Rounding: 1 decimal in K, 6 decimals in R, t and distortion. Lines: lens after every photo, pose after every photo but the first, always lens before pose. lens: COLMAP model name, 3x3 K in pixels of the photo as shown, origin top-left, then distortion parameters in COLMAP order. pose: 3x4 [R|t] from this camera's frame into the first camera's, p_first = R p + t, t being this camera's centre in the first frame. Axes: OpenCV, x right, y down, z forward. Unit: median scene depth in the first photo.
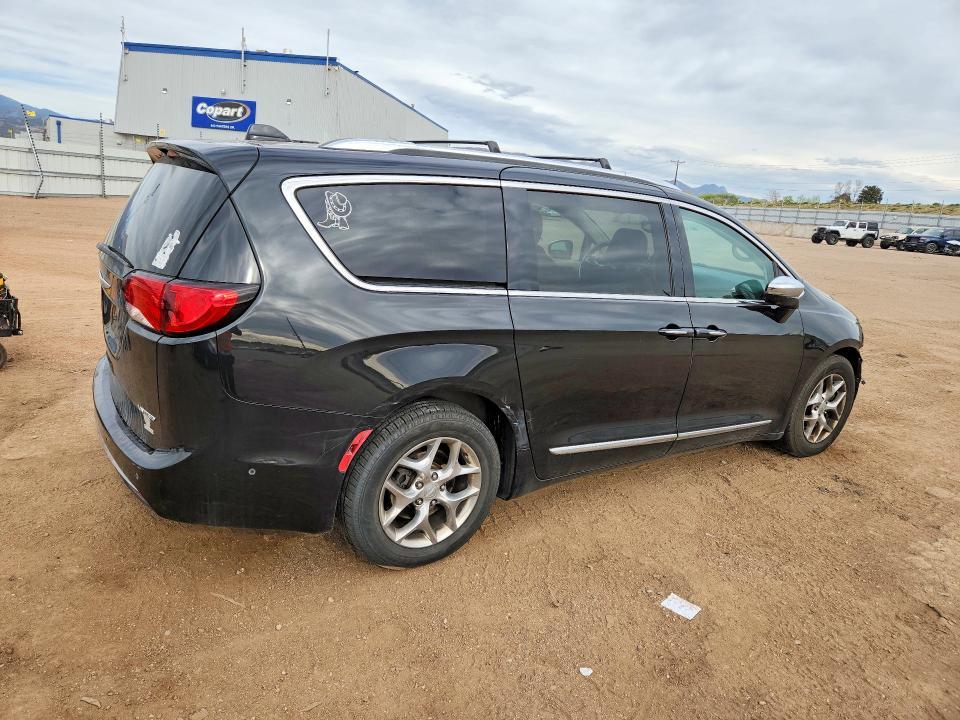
lens RADIAL K [[738.9, 0, 480.0], [0, 738.9, 360.0], [0, 0, 1]] dist [0.012311, 0.001159]
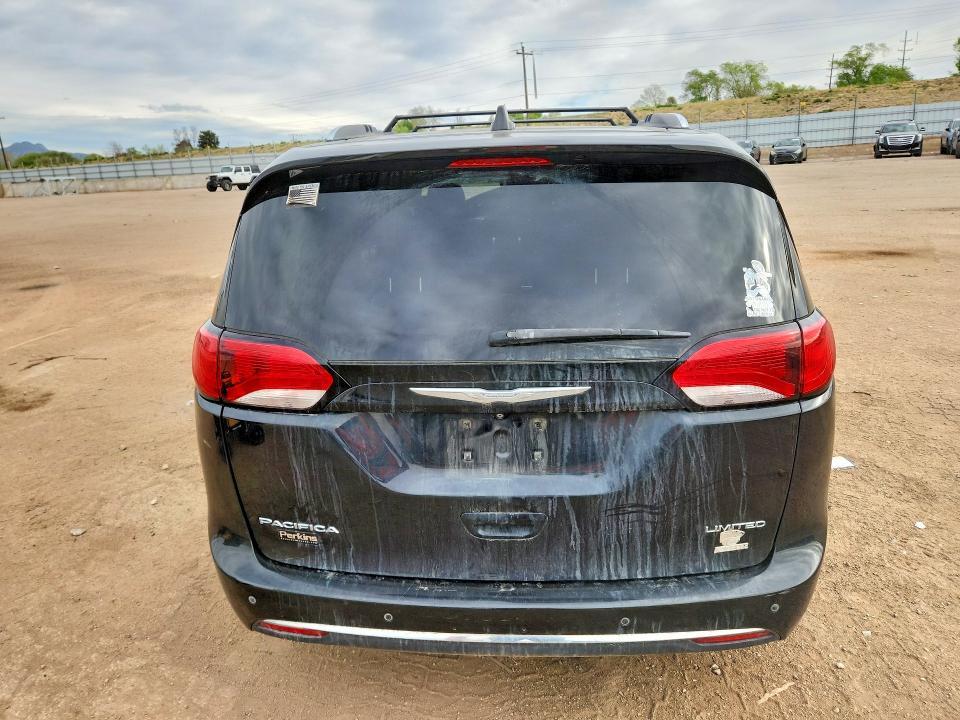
lens RADIAL K [[747.0, 0, 469.2], [0, 747.0, 360.4], [0, 0, 1]] dist [0.005575, 0.003690]
pose [[0.530509, -0.311961, 0.788188, -0.219899], [0.262907, 0.944520, 0.196881, -0.051878], [-0.805879, 0.102773, 0.583093, 0.167511]]
